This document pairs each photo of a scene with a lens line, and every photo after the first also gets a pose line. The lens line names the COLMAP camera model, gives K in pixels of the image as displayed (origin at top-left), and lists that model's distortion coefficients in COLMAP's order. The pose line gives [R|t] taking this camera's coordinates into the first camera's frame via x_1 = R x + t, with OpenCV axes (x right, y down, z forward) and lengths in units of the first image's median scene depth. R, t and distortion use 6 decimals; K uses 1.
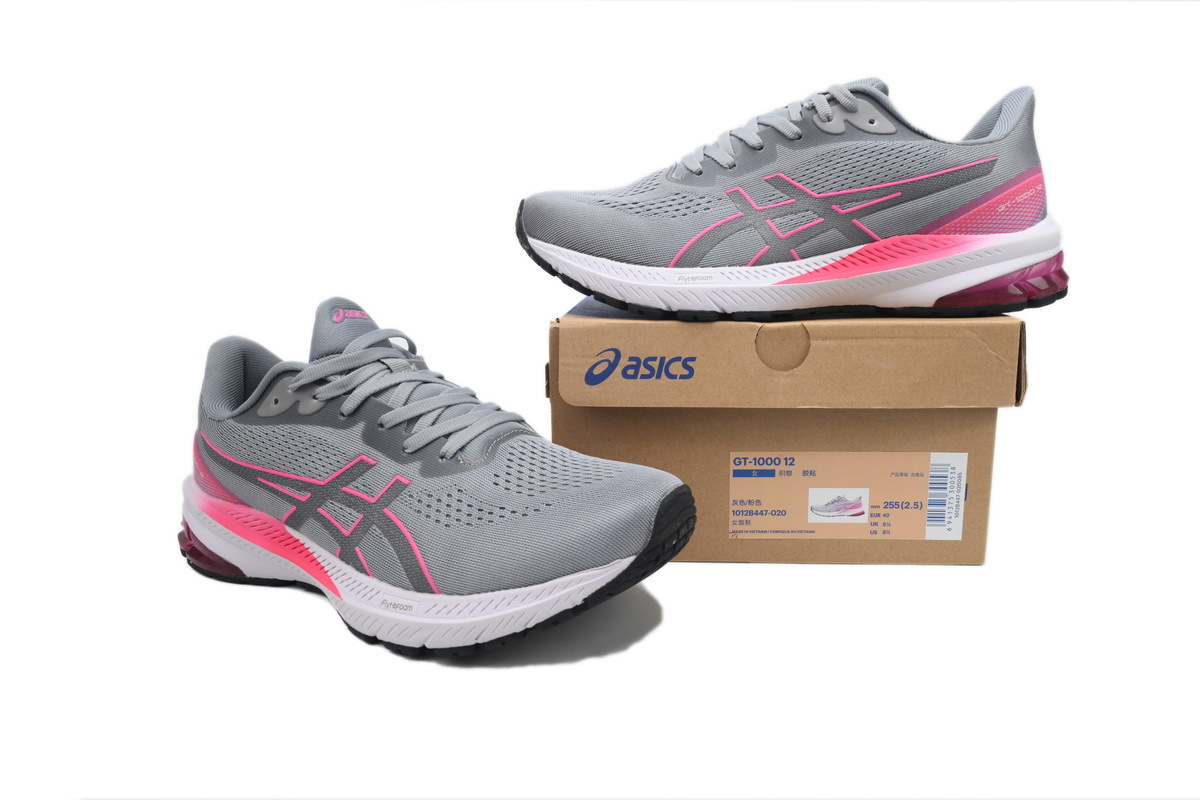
lens RADIAL K [[907.0, 0, 599.7], [0, 907.0, 400.4], [0, 0, 1]] dist [-0.010723, 0.001432]
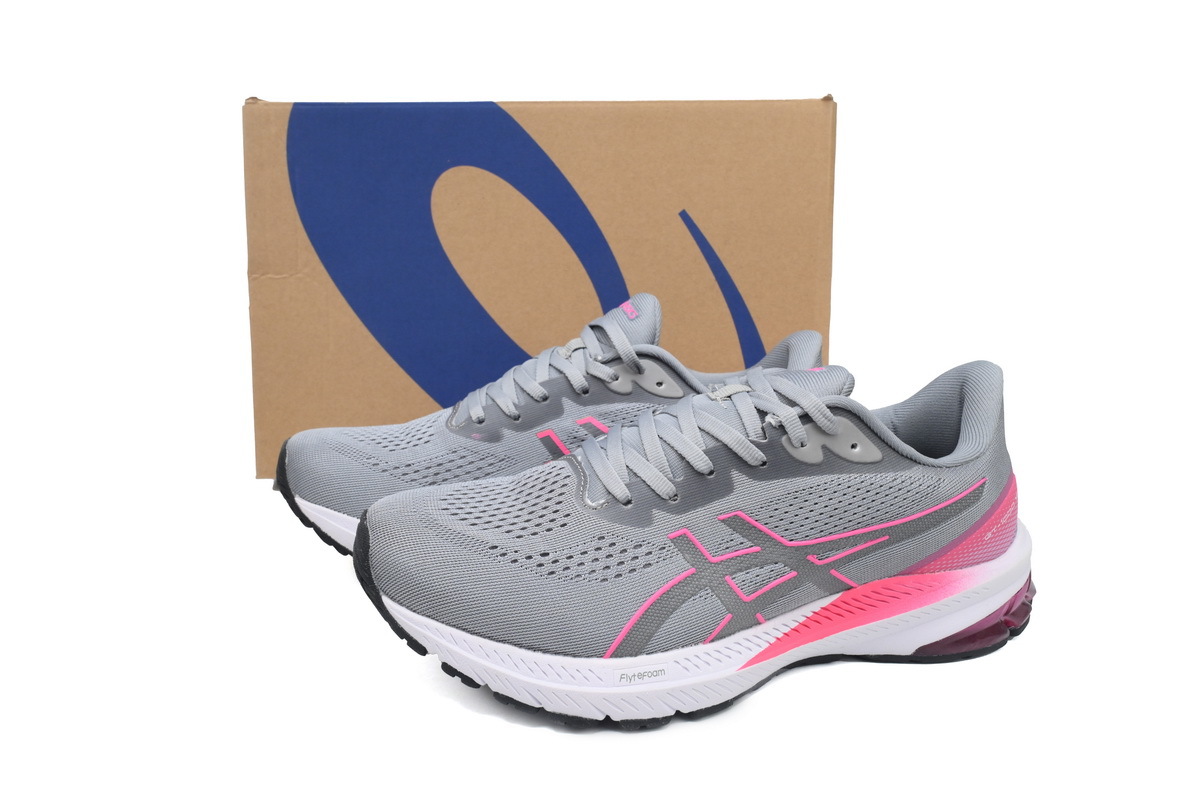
lens RADIAL K [[907.0, 0, 599.8], [0, 907.0, 401.3], [0, 0, 1]] dist [-0.010723, 0.001432]
pose [[0.950339, -0.050410, 0.307106, -0.136486], [0.033935, 0.997695, 0.058756, -0.391564], [-0.309360, -0.045417, 0.949860, 0.330589]]
